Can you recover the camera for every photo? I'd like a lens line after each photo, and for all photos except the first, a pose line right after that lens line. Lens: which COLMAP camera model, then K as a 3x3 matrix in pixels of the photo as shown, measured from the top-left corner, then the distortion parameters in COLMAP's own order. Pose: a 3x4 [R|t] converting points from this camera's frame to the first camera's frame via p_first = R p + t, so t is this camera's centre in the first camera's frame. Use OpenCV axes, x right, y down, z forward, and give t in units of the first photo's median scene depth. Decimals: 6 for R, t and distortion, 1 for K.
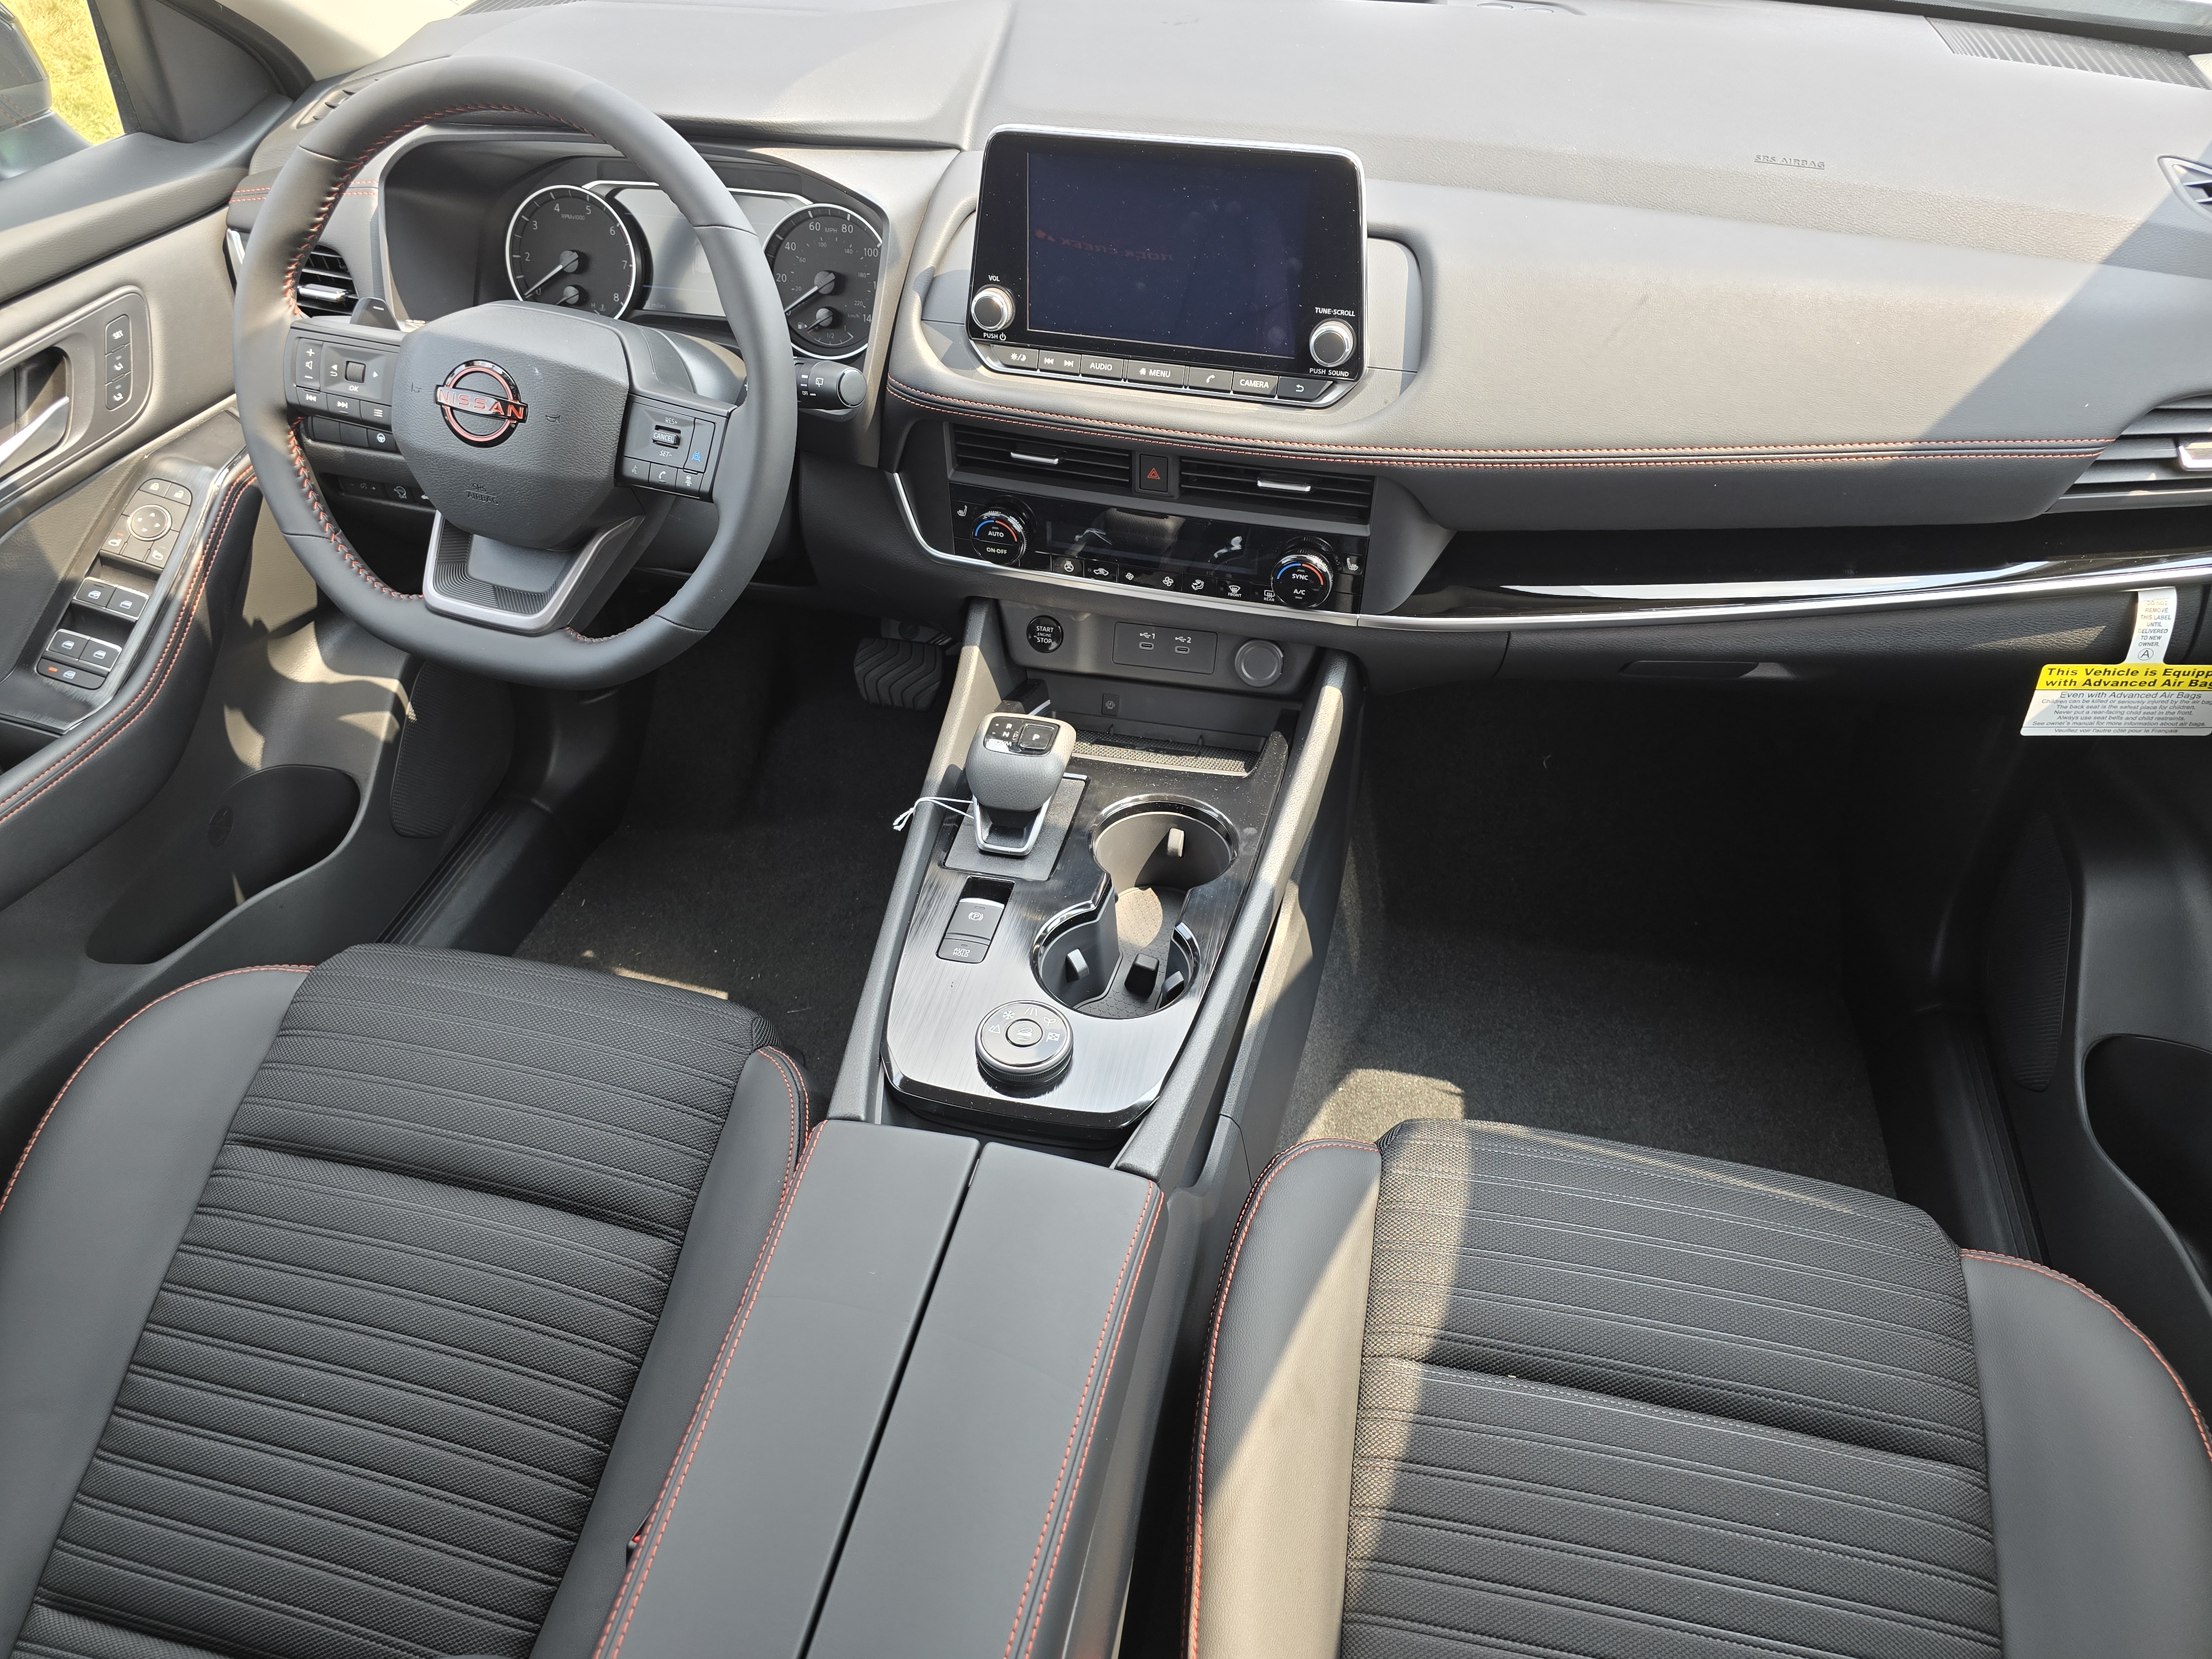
lens RADIAL K [[1497.1, 0, 1106.3], [0, 1497.1, 825.8], [0, 0, 1]] dist [0.025307, -0.011281]
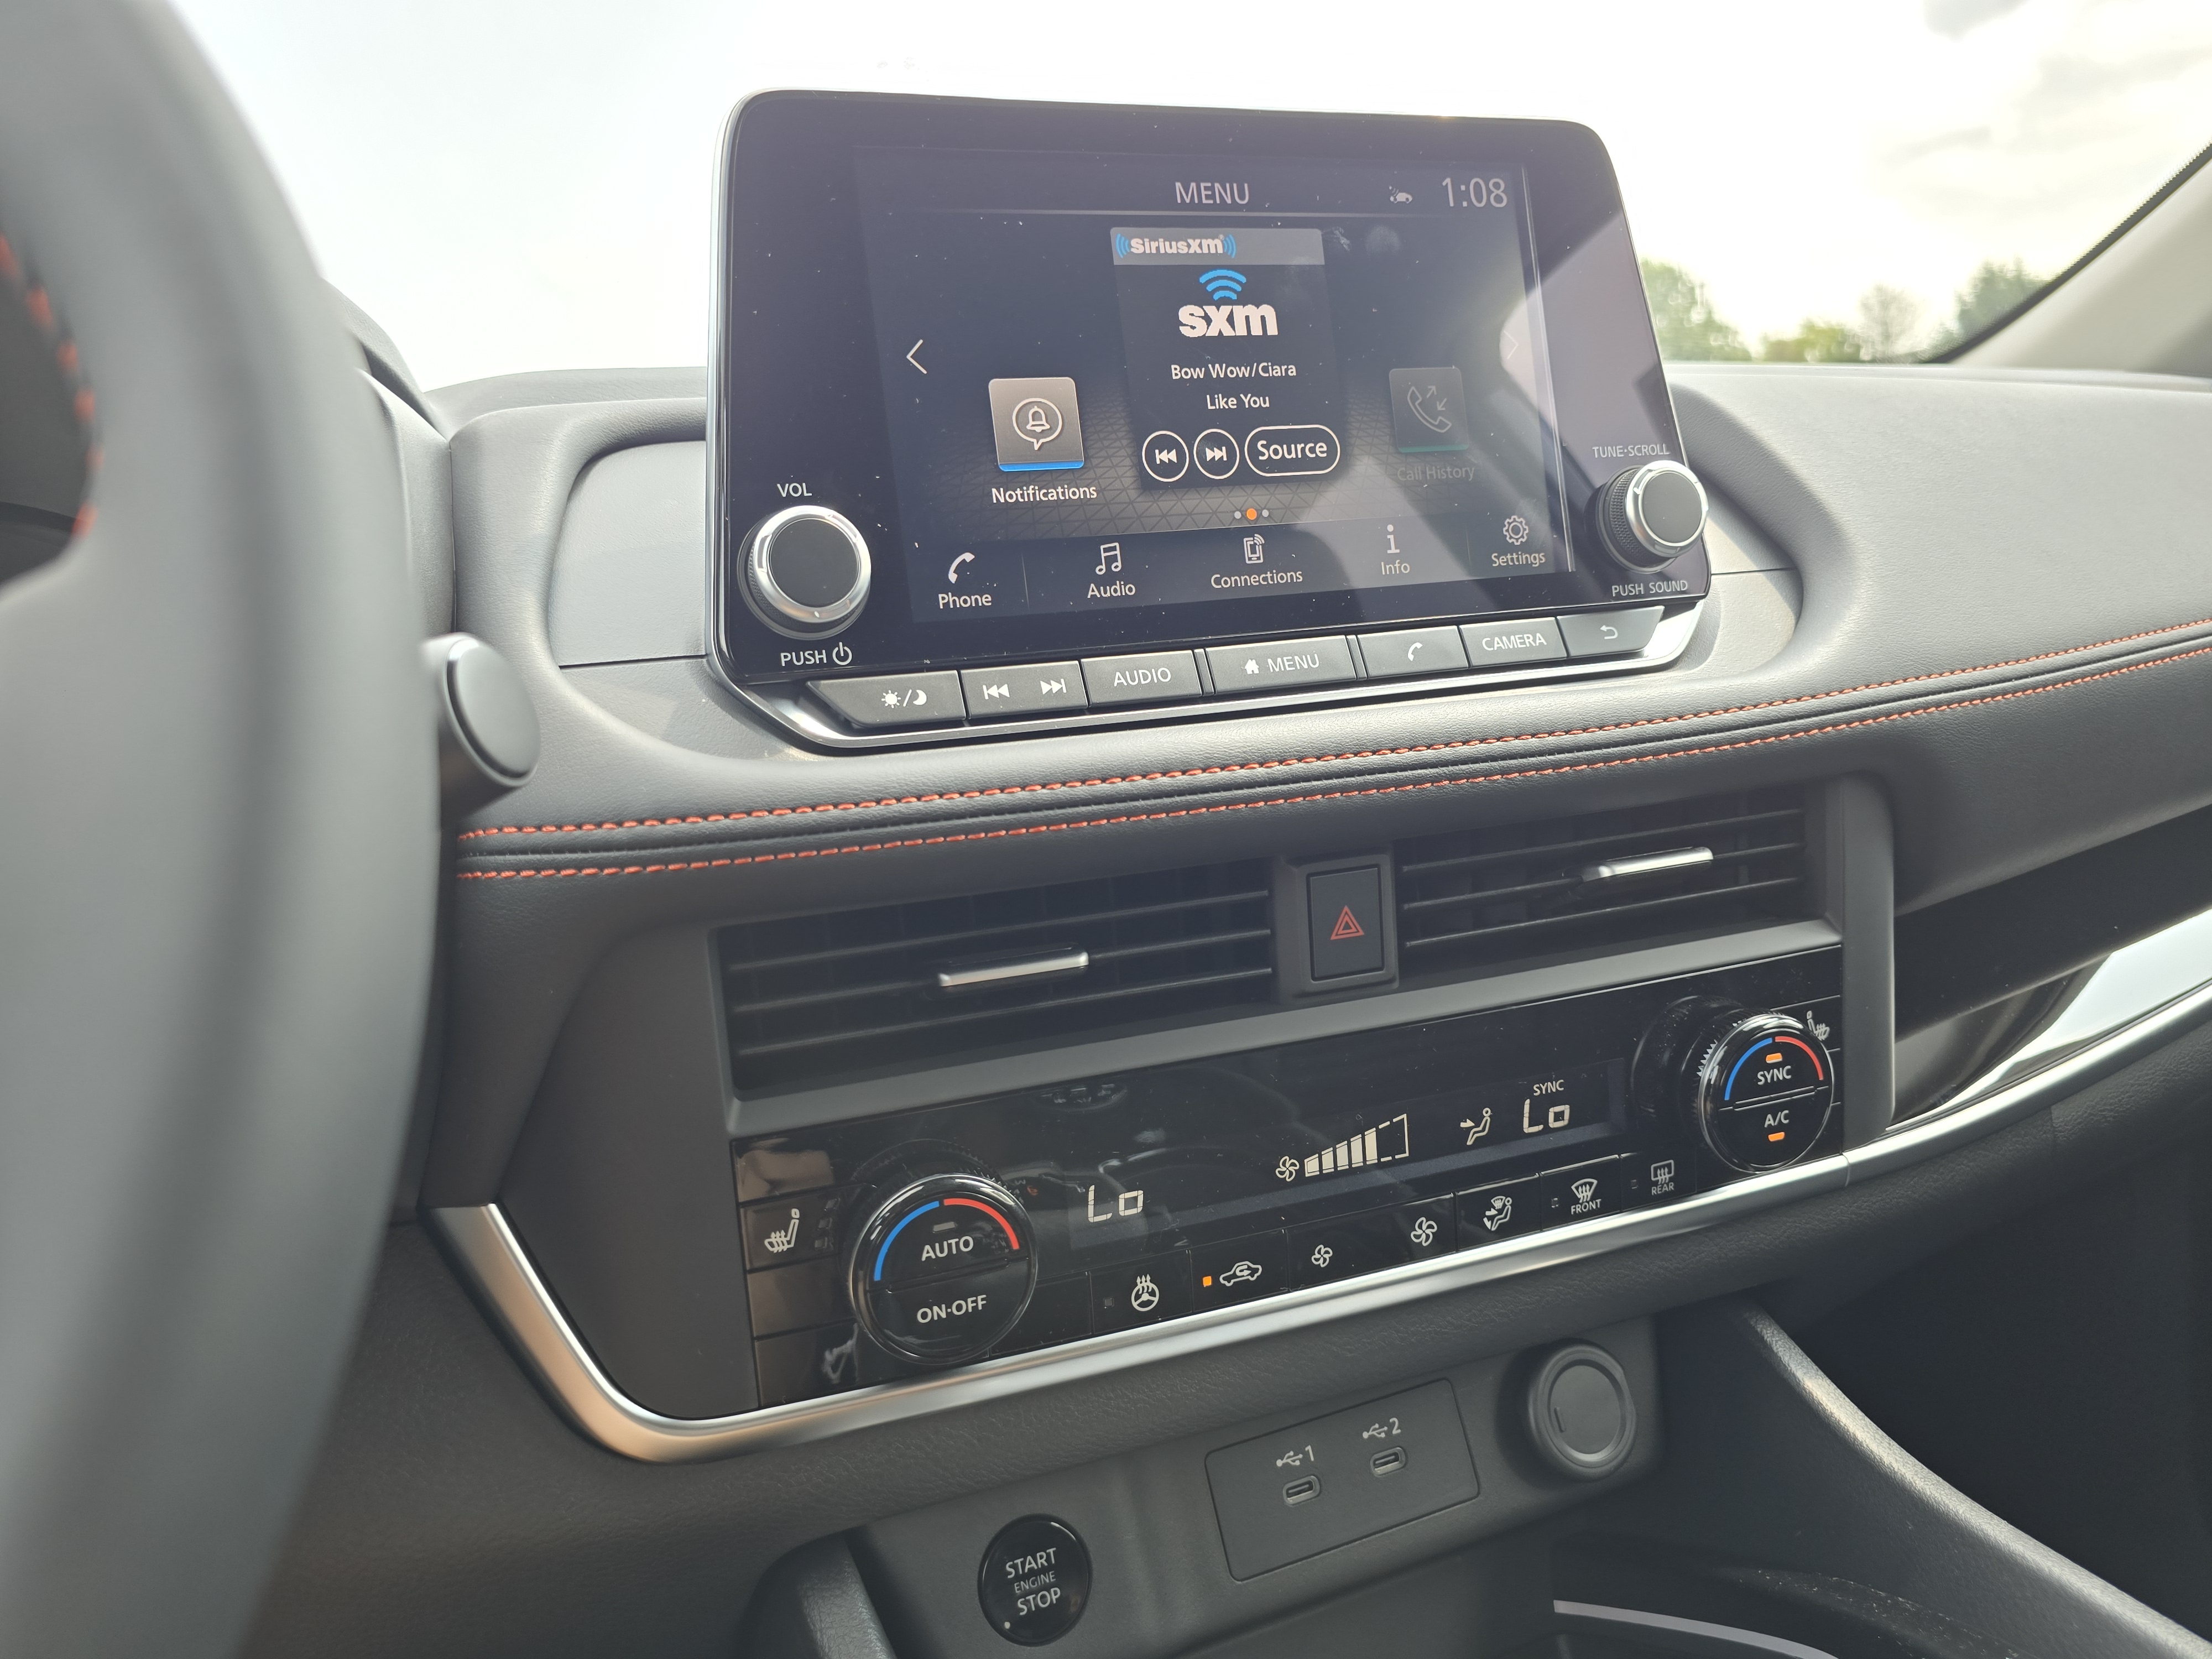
lens RADIAL K [[1497.1, 0, 1108.4], [0, 1497.1, 833.7], [0, 0, 1]] dist [0.025307, -0.011281]
pose [[0.806886, -0.129044, 0.576440, -0.217338], [0.436914, 0.787118, -0.435374, -0.120243], [-0.397544, 0.603152, 0.691495, 0.759936]]
